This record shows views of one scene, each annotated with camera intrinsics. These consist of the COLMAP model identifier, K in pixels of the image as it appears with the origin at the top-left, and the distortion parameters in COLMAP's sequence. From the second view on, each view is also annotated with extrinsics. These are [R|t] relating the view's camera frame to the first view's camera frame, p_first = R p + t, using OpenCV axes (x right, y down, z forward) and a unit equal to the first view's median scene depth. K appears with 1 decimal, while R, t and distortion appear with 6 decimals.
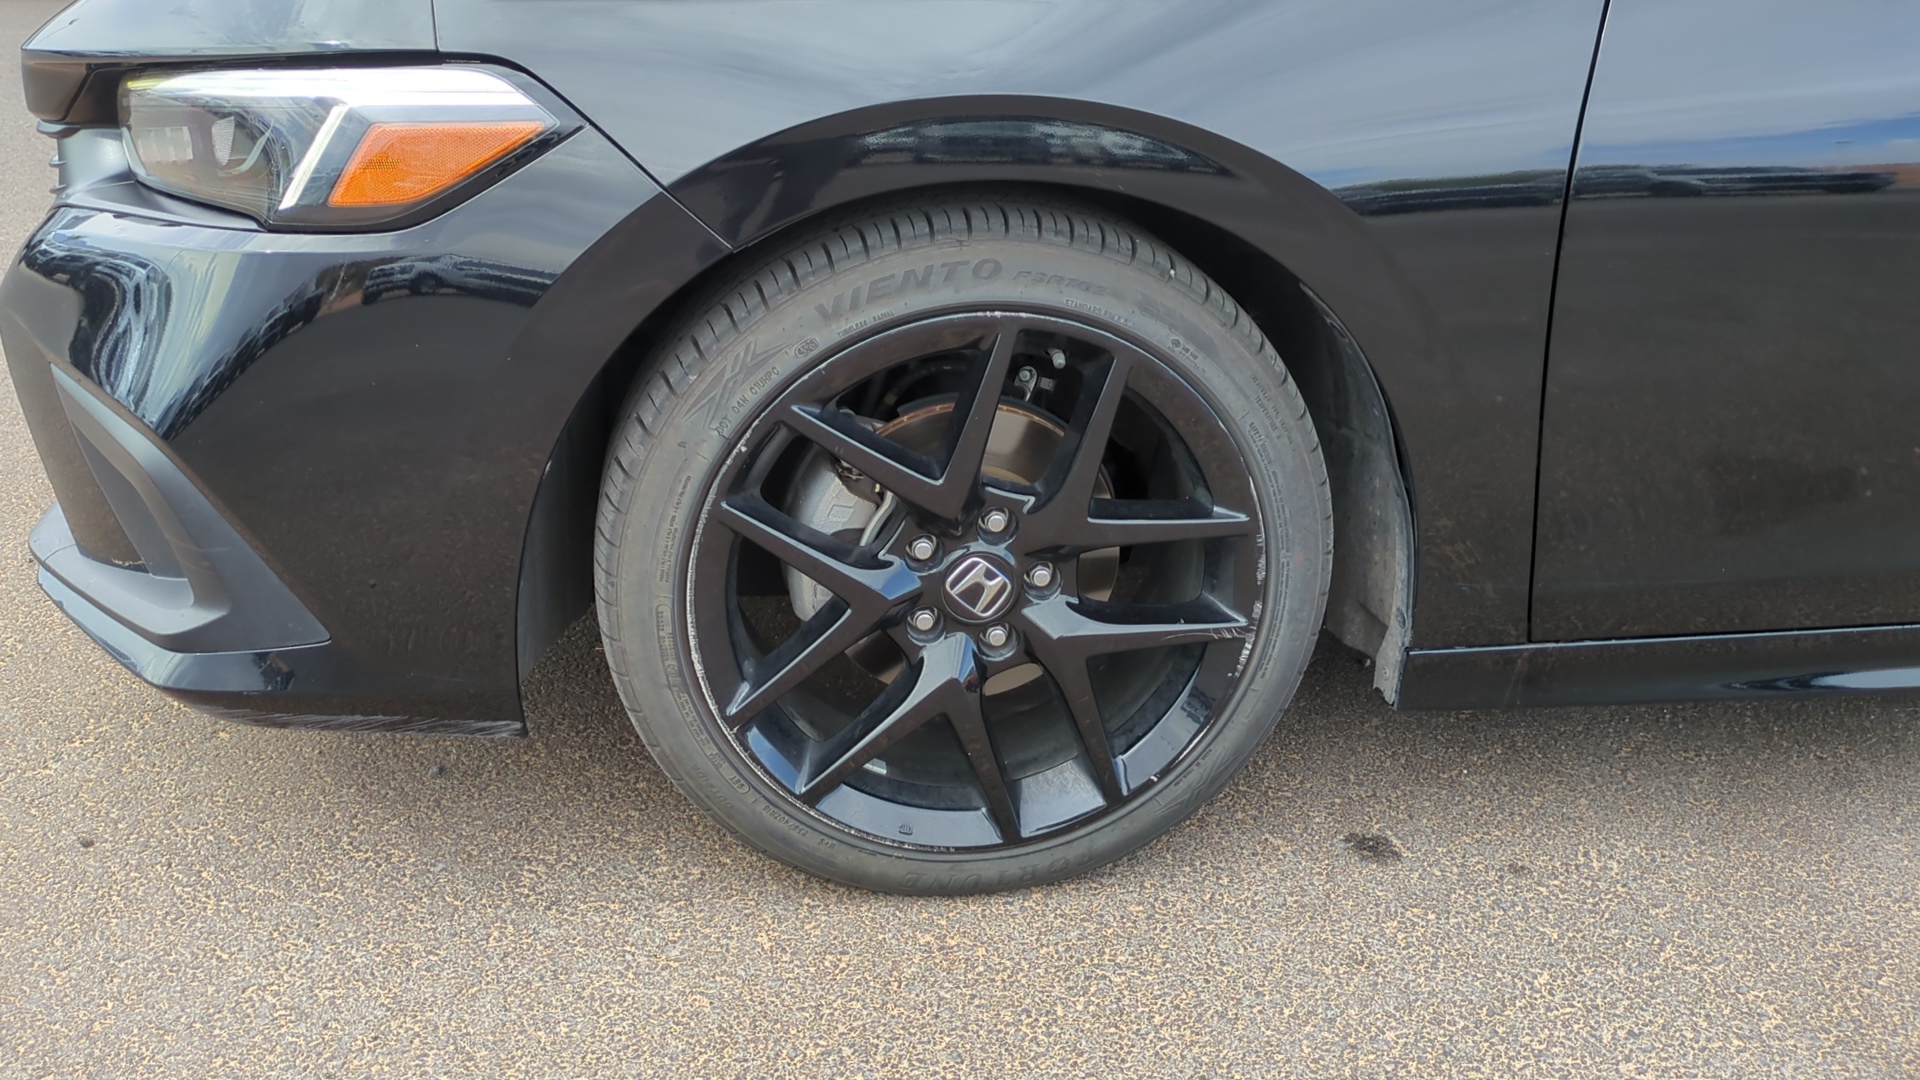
lens RADIAL K [[1666.6, 0, 970.0], [0, 1666.6, 555.0], [0, 0, 1]] dist [0.067985, -0.084755]
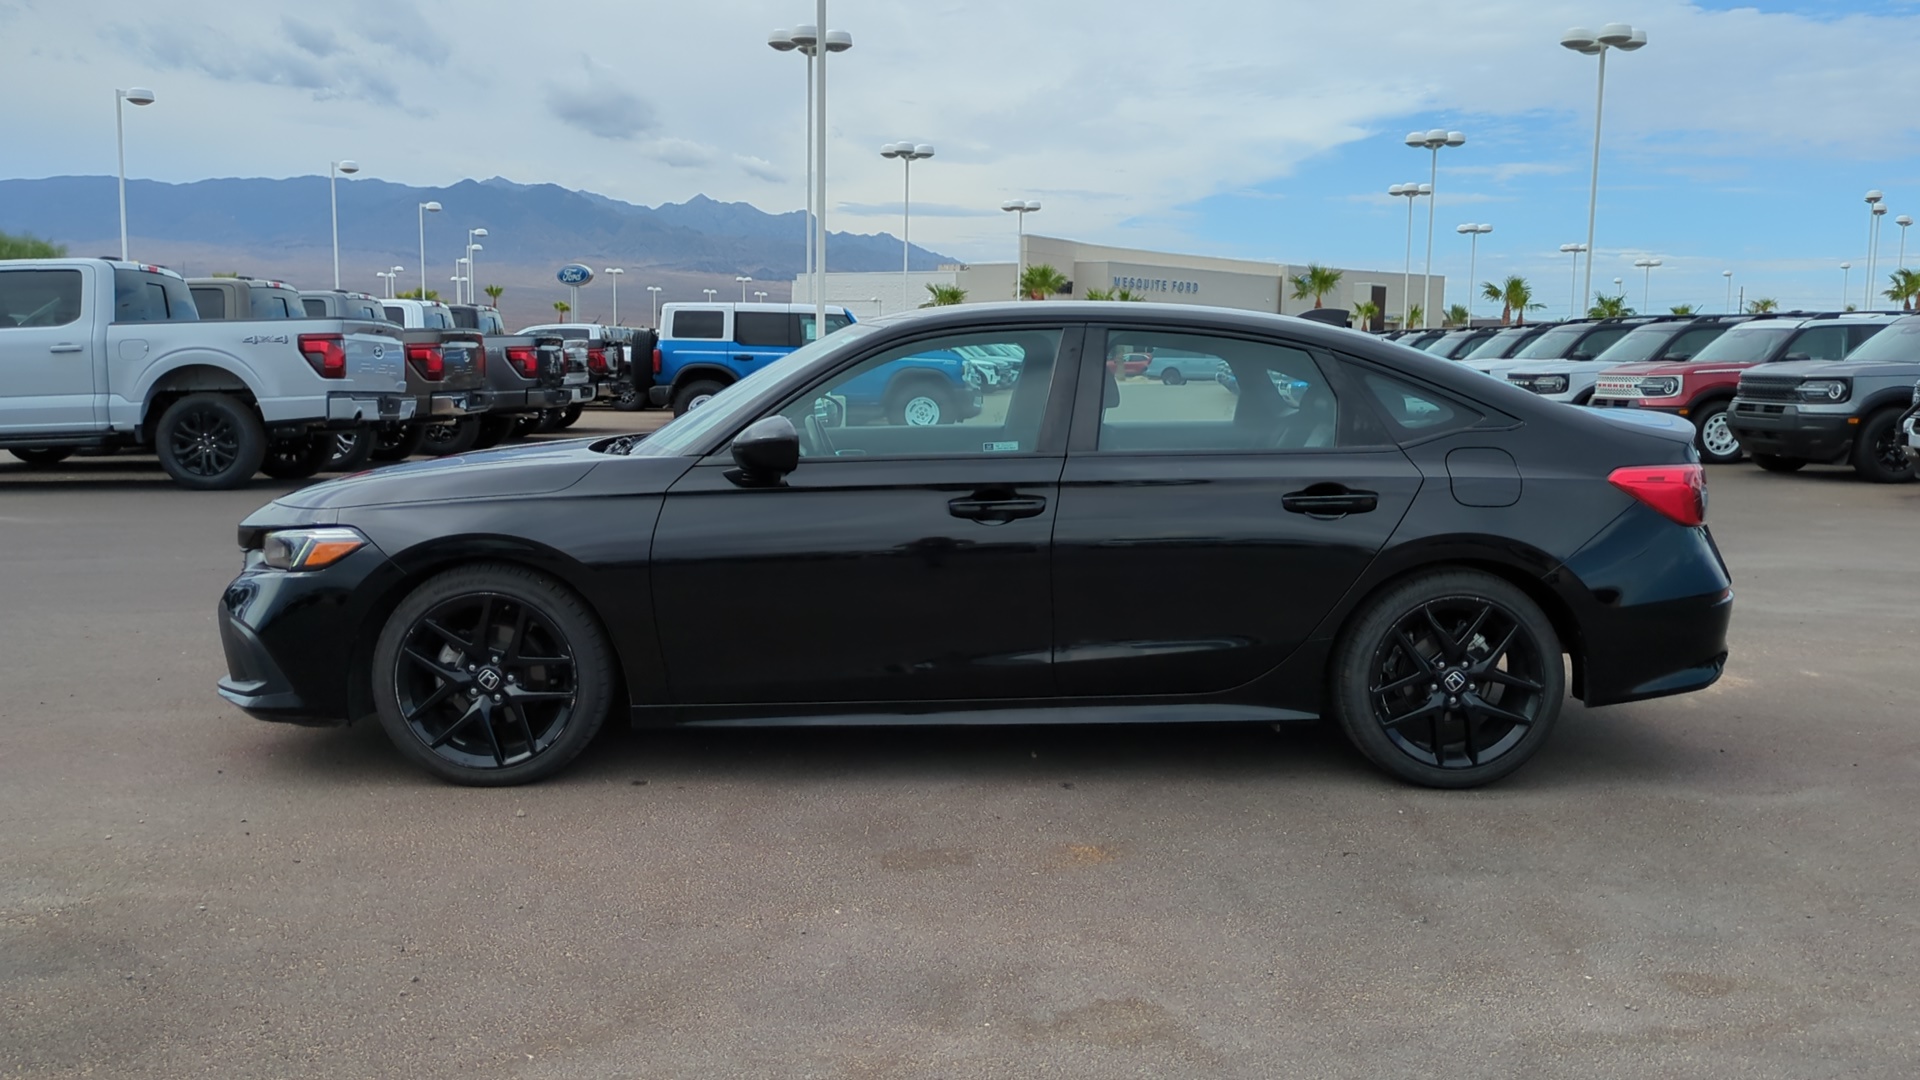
lens RADIAL K [[1666.6, 0, 970.0], [0, 1666.6, 555.0], [0, 0, 1]] dist [0.067985, -0.084755]
pose [[0.993449, -0.006015, -0.114118, 1.311952], [-0.024811, 0.963441, -0.266770, 0.633993], [0.111550, 0.267853, 0.956980, -2.086011]]
